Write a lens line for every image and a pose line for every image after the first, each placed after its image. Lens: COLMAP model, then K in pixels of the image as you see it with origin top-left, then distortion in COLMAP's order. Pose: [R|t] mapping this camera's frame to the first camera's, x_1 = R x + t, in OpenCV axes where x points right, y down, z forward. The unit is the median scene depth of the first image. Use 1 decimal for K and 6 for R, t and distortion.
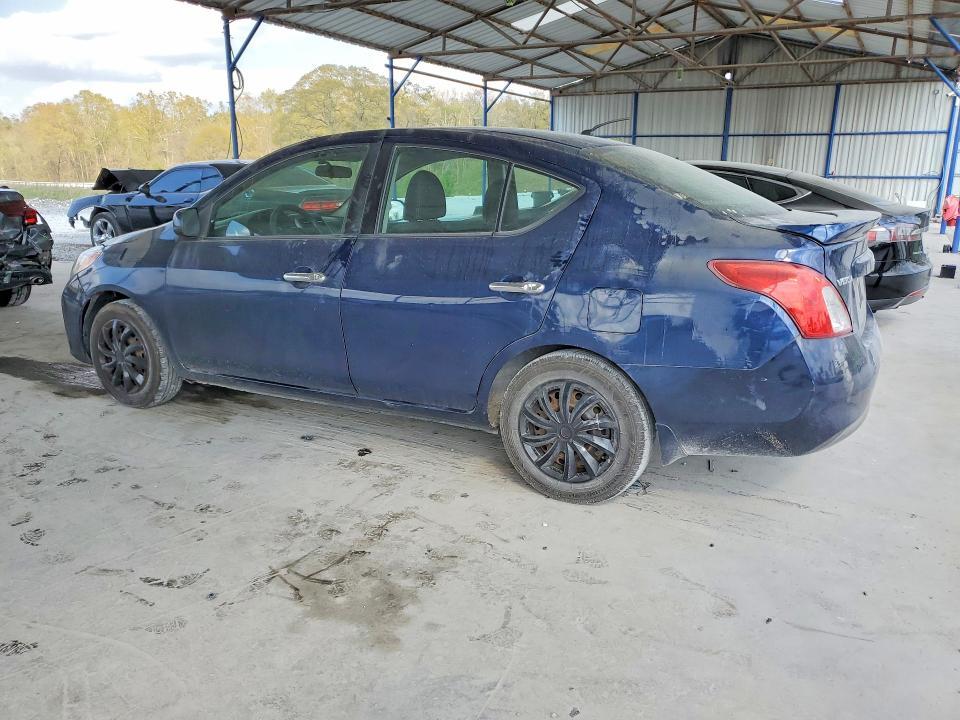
lens RADIAL K [[736.6, 0, 480.0], [0, 736.6, 360.0], [0, 0, 1]] dist [0.005252, 0.007415]
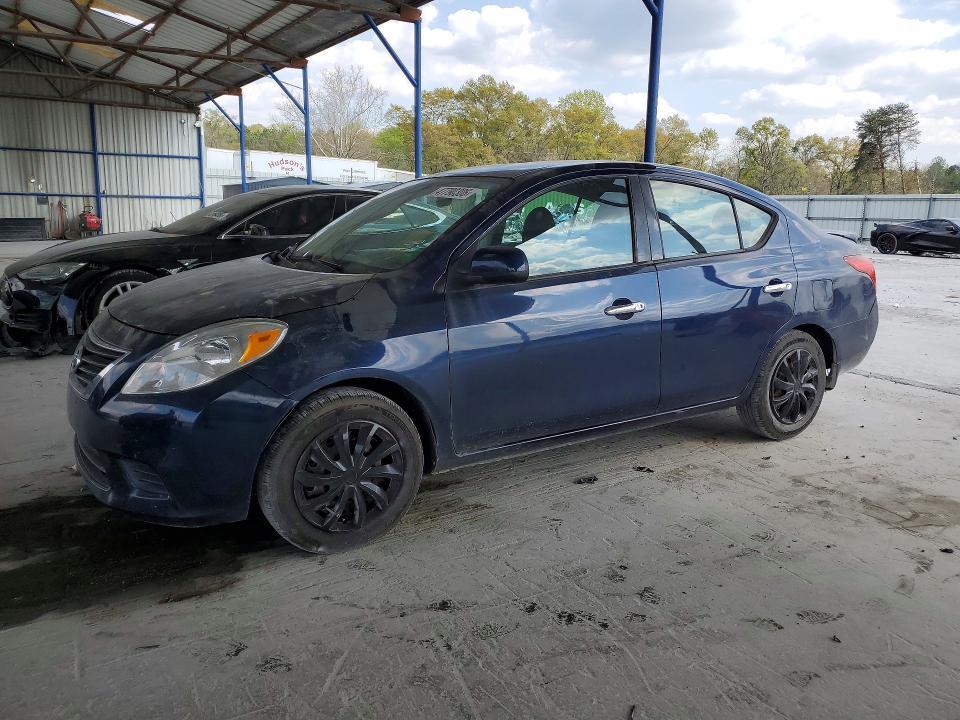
lens RADIAL K [[736.4, 0, 482.8], [0, 736.4, 345.8], [0, 0, 1]] dist [0.003355, 0.009439]
pose [[0.488436, -0.163617, 0.857123, -0.970848], [0.198501, 0.977345, 0.073450, -0.141811], [-0.849722, 0.134264, 0.509848, 0.552676]]
